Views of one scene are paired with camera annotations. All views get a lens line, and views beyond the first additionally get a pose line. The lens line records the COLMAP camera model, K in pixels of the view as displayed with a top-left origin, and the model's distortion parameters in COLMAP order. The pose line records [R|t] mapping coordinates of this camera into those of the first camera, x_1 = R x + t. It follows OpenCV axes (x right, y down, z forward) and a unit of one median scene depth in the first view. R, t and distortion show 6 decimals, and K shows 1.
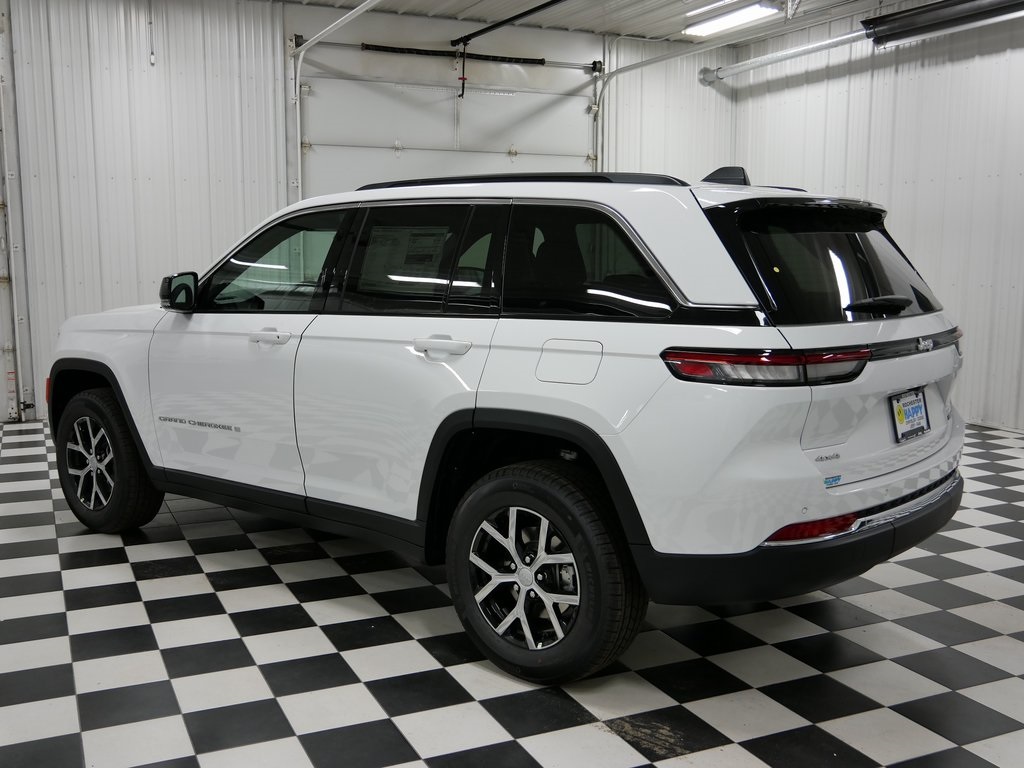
lens RADIAL K [[1049.1, 0, 512.0], [0, 1049.1, 384.0], [0, 0, 1]] dist [0.008455, 0.019861]
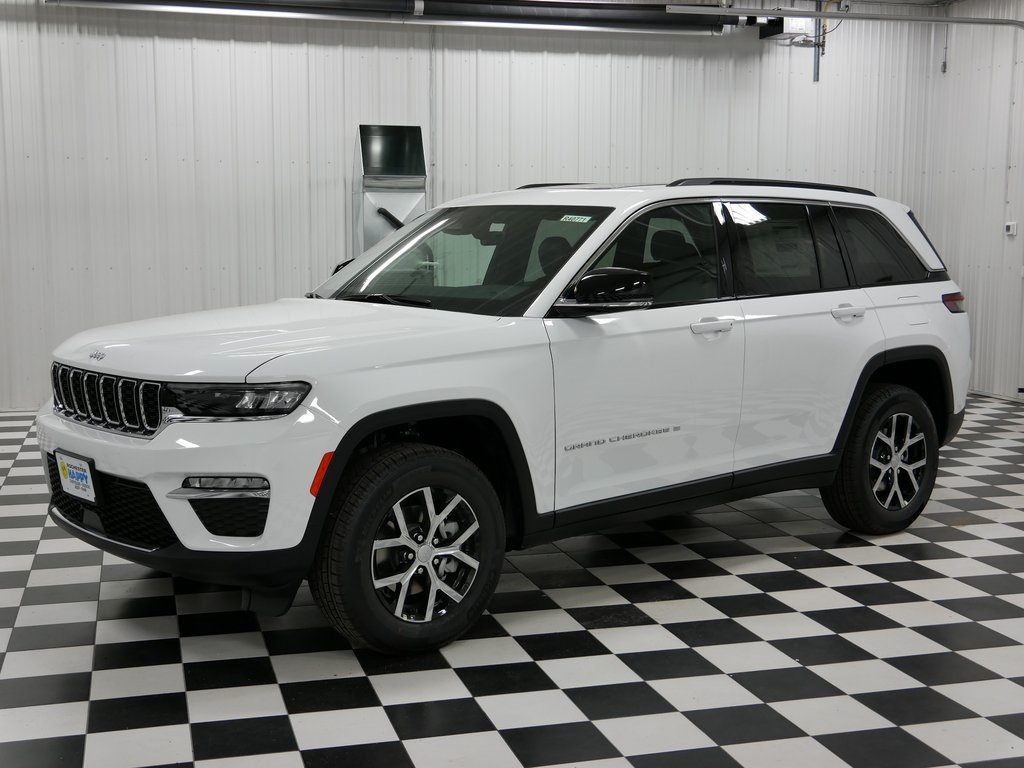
lens RADIAL K [[1321.4, 0, 512.0], [0, 1321.4, 384.0], [0, 0, 1]] dist [0.001008, 0.045514]
pose [[0.156258, -0.119505, 0.980460, -1.521349], [0.123049, 0.987276, 0.100725, -0.142315], [-0.980022, 0.104905, 0.168975, 0.976782]]
